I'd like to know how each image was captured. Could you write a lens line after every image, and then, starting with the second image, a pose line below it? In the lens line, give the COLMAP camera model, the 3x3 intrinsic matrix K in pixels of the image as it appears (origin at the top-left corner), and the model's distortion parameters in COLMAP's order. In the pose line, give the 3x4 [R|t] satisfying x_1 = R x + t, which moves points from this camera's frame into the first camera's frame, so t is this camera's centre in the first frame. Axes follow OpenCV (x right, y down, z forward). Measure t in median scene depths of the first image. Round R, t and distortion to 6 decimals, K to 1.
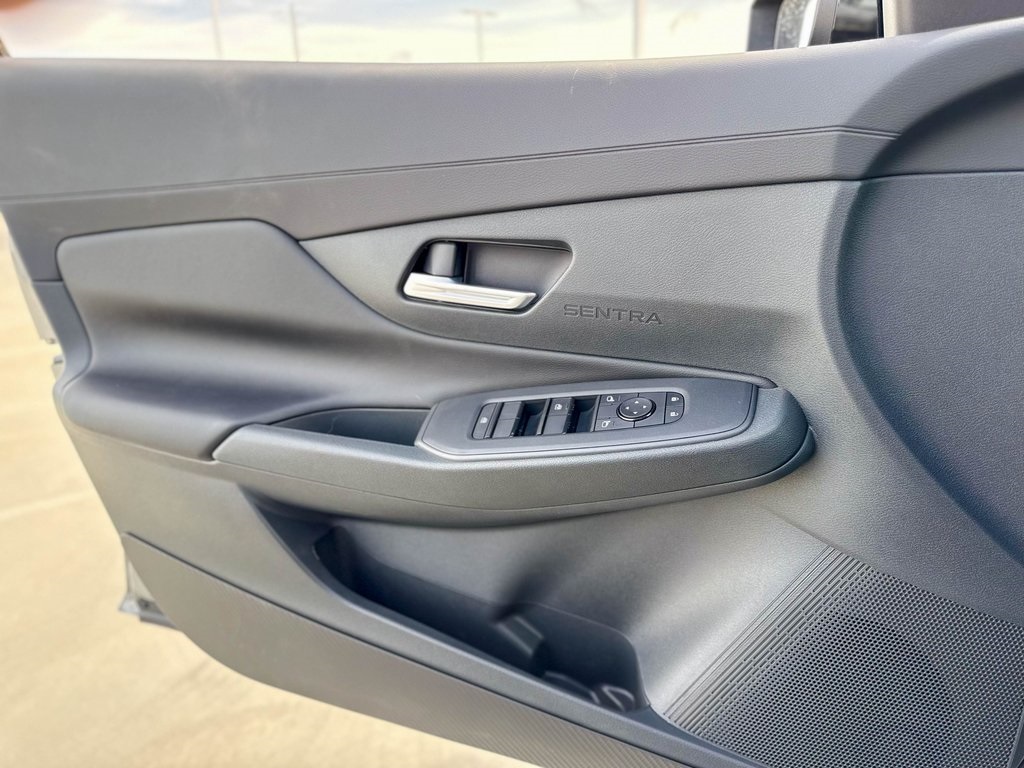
lens RADIAL K [[720.6, 0, 499.0], [0, 720.6, 389.9], [0, 0, 1]] dist [0.049549, -0.069232]
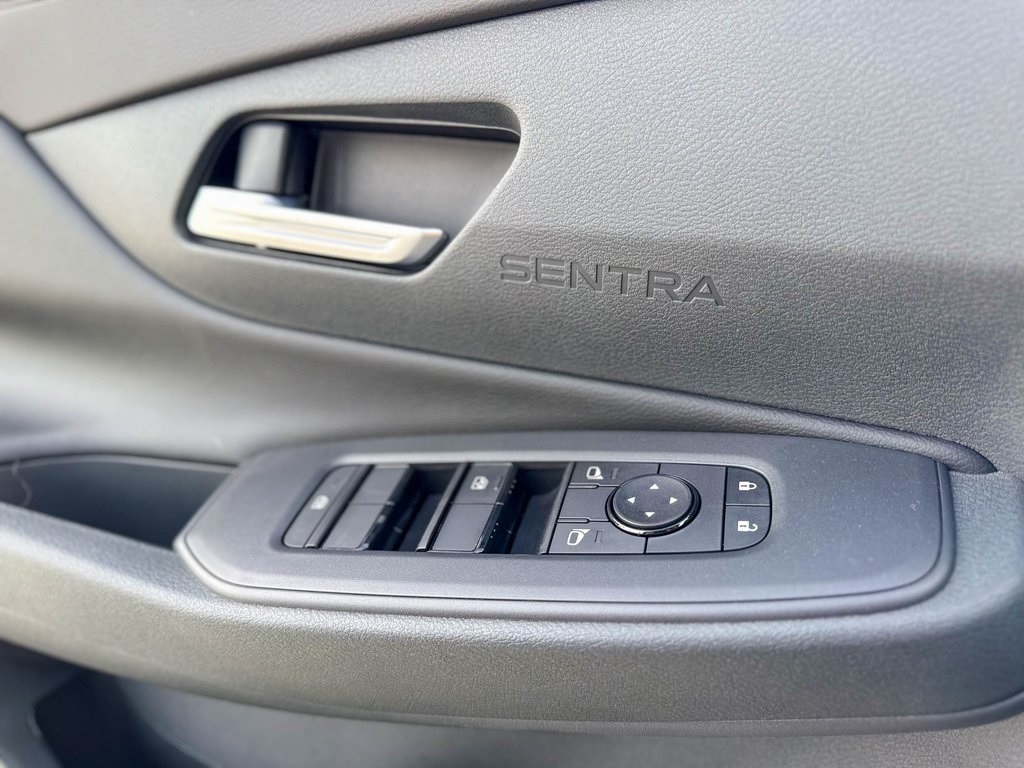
lens RADIAL K [[732.0, 0, 512.0], [0, 732.0, 384.0], [0, 0, 1]] dist [0.003722, -0.007457]
pose [[0.998554, 0.052970, -0.009118, 0.104935], [-0.053392, 0.997067, -0.054836, -0.014822], [0.006187, 0.055244, 0.998454, 0.551316]]
